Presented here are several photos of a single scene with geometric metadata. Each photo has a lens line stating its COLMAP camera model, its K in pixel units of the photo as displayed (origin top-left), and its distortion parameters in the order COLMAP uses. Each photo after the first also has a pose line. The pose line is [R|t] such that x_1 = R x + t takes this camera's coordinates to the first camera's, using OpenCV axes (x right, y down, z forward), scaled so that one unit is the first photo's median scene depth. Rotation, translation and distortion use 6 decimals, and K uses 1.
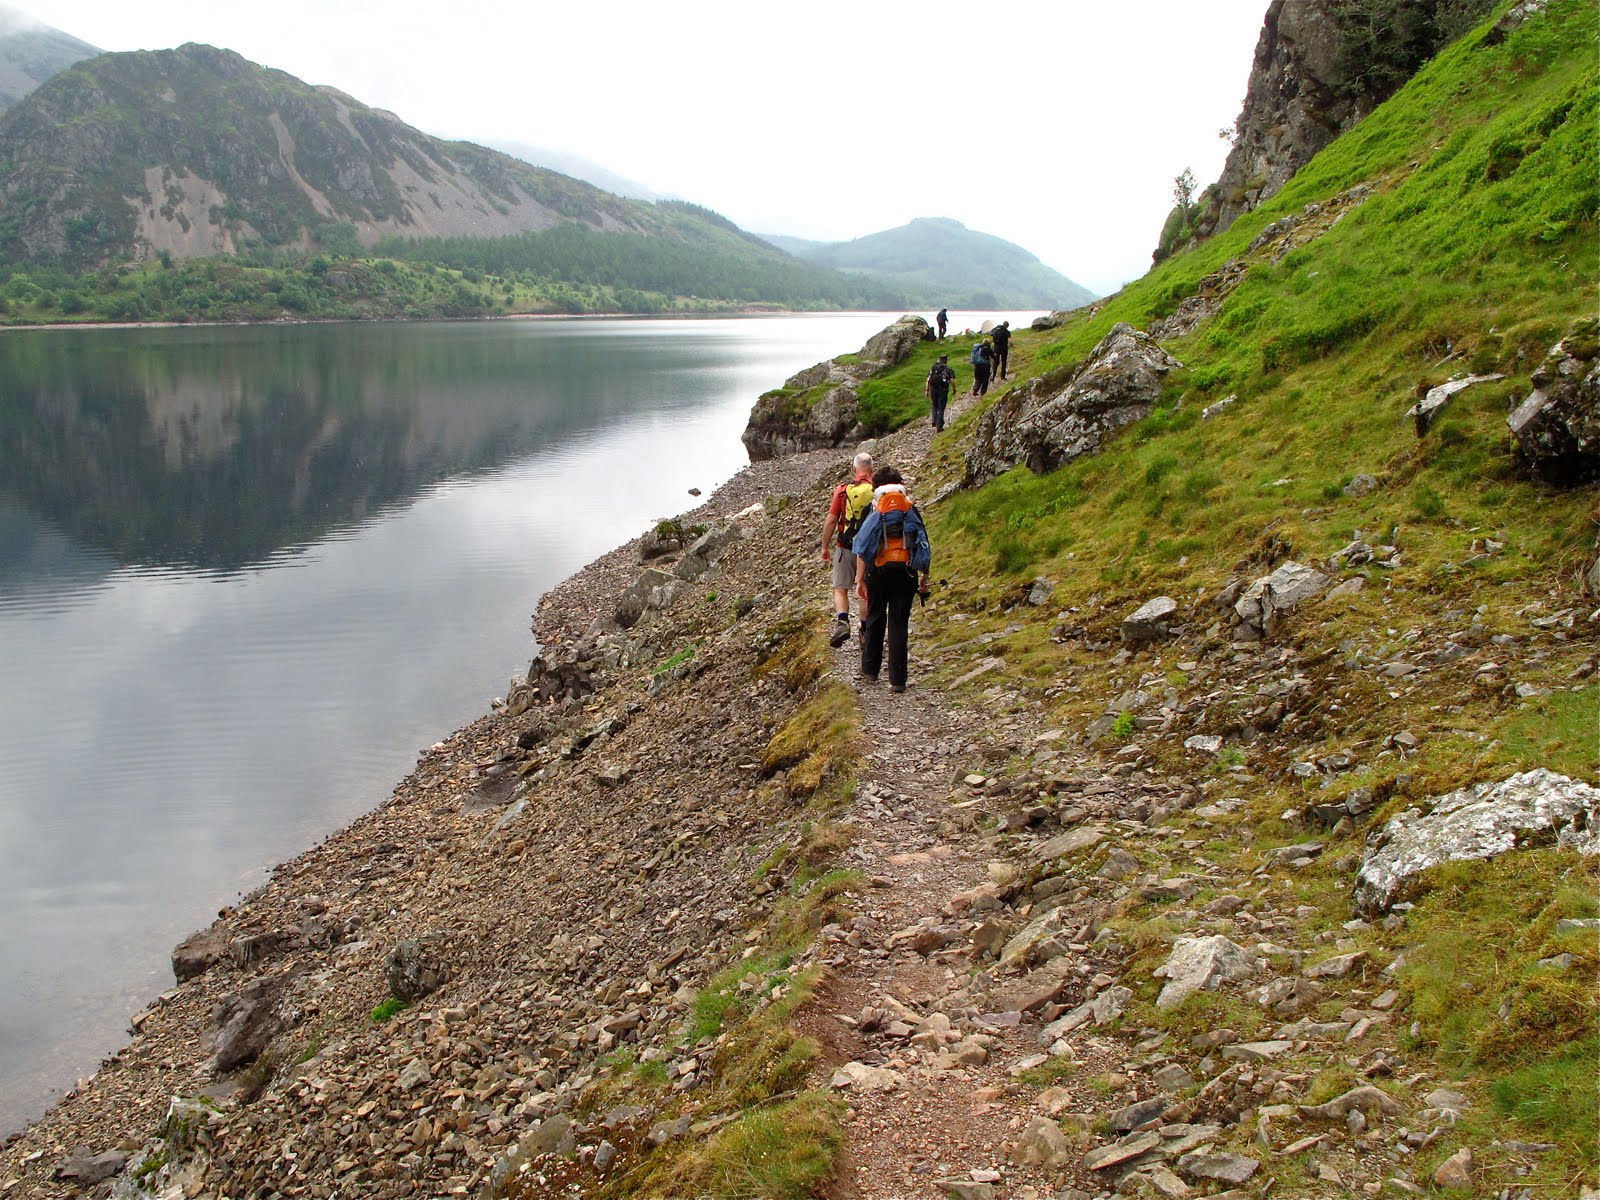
lens RADIAL K [[1417.0, 0, 797.8], [0, 1417.0, 601.5], [0, 0, 1]] dist [-0.054431, 0.007007]
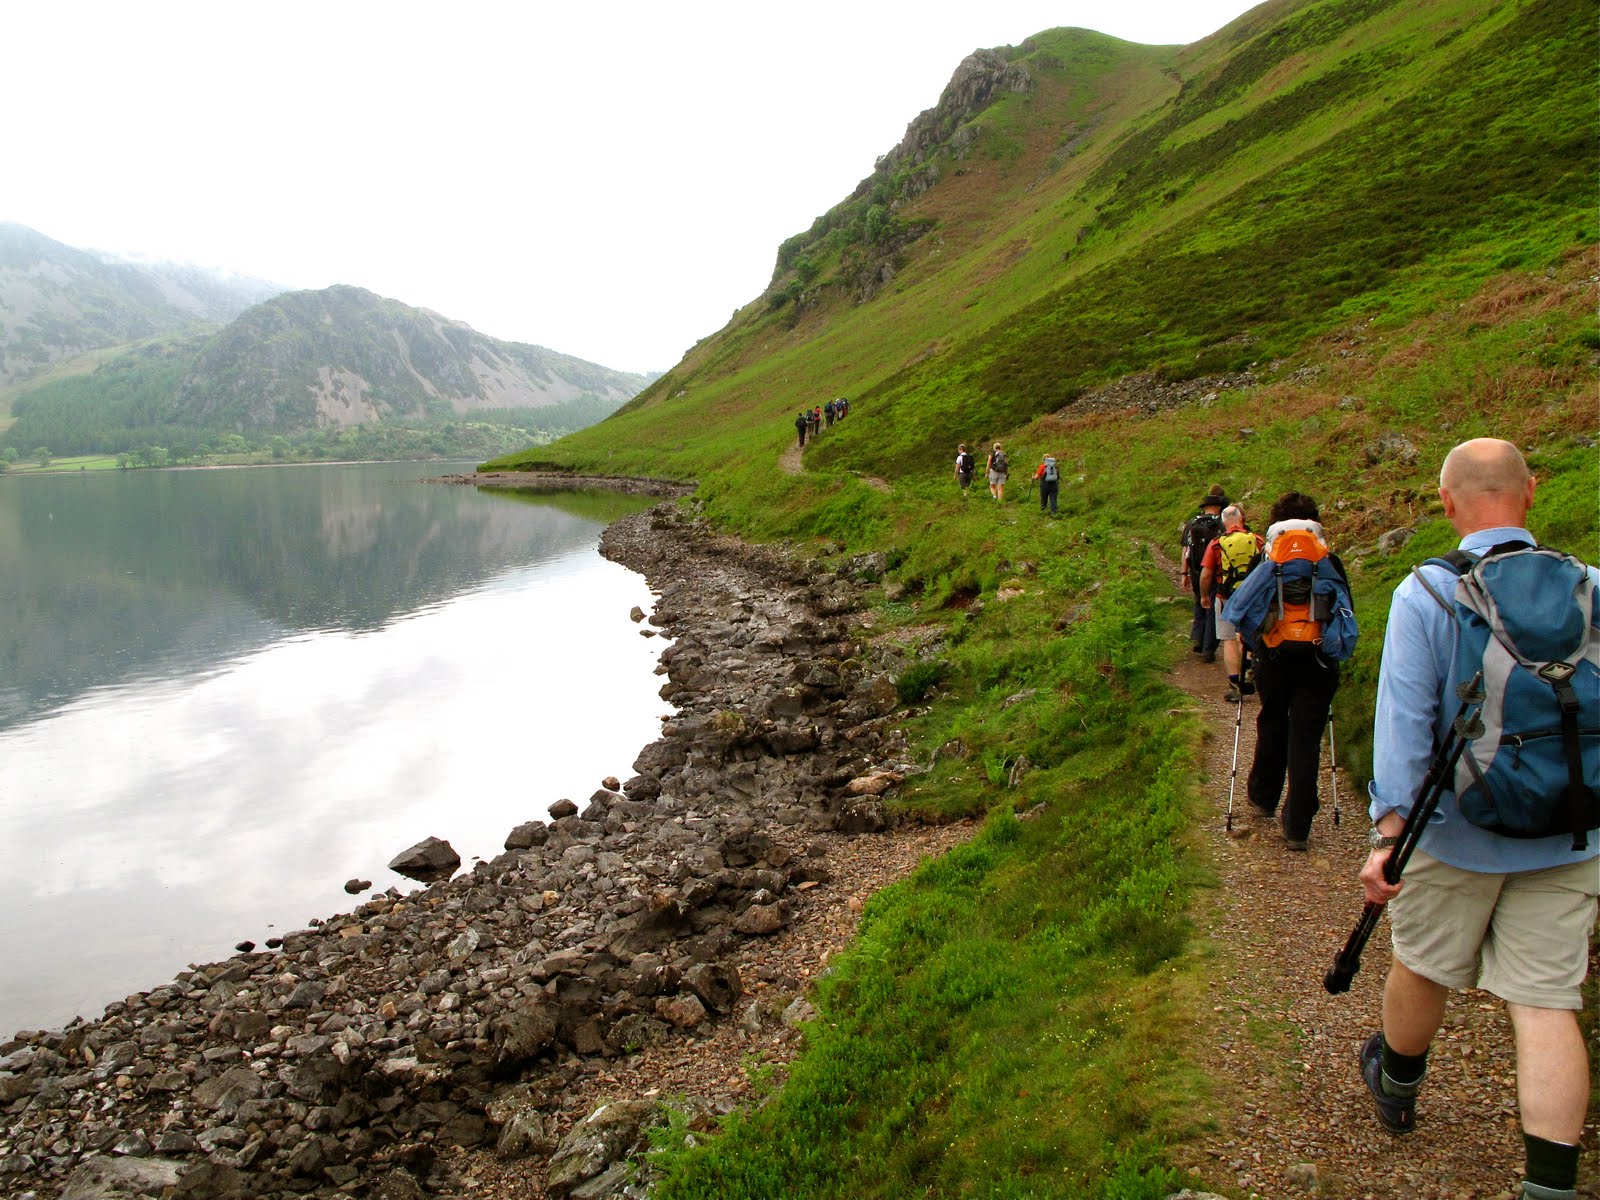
lens RADIAL K [[1417.0, 0, 800.0], [0, 1417.0, 597.9], [0, 0, 1]] dist [-0.054431, 0.007007]
pose [[0.999751, -0.022316, 0.000353, 0.067962], [0.022238, 0.994667, -0.100715, 0.117653], [0.001897, 0.100698, 0.994915, -0.543153]]
